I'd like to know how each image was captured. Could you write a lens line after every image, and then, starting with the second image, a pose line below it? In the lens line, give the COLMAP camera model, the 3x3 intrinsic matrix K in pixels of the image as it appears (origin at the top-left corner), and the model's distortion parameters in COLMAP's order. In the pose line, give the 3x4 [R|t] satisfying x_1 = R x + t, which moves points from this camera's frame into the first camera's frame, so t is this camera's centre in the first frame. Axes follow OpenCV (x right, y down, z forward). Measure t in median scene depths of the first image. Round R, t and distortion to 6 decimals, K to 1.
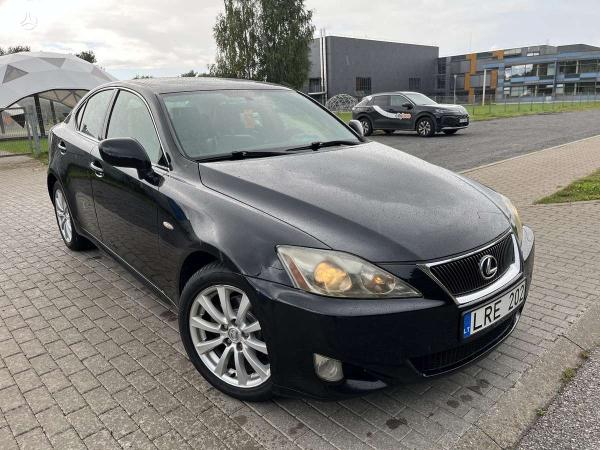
lens RADIAL K [[470.8, 0, 300.0], [0, 470.8, 225.0], [0, 0, 1]] dist [0.070057, -0.113572]
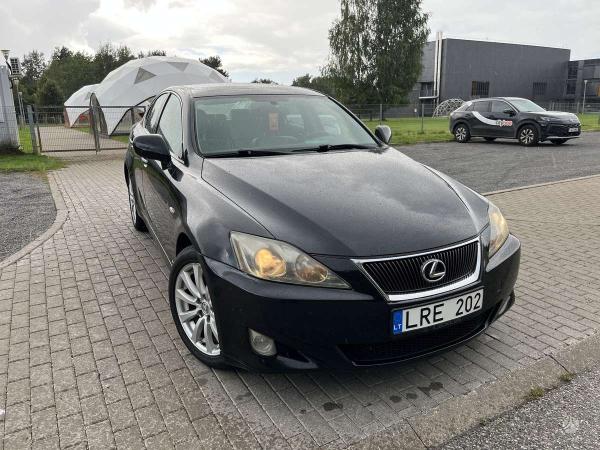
lens RADIAL K [[470.8, 0, 300.0], [0, 470.8, 225.0], [0, 0, 1]] dist [0.070057, -0.113572]
pose [[0.969753, 0.078286, -0.231193, 0.227840], [-0.079664, 0.996816, 0.003381, 0.006161], [0.230722, 0.015139, 0.972902, -0.046251]]
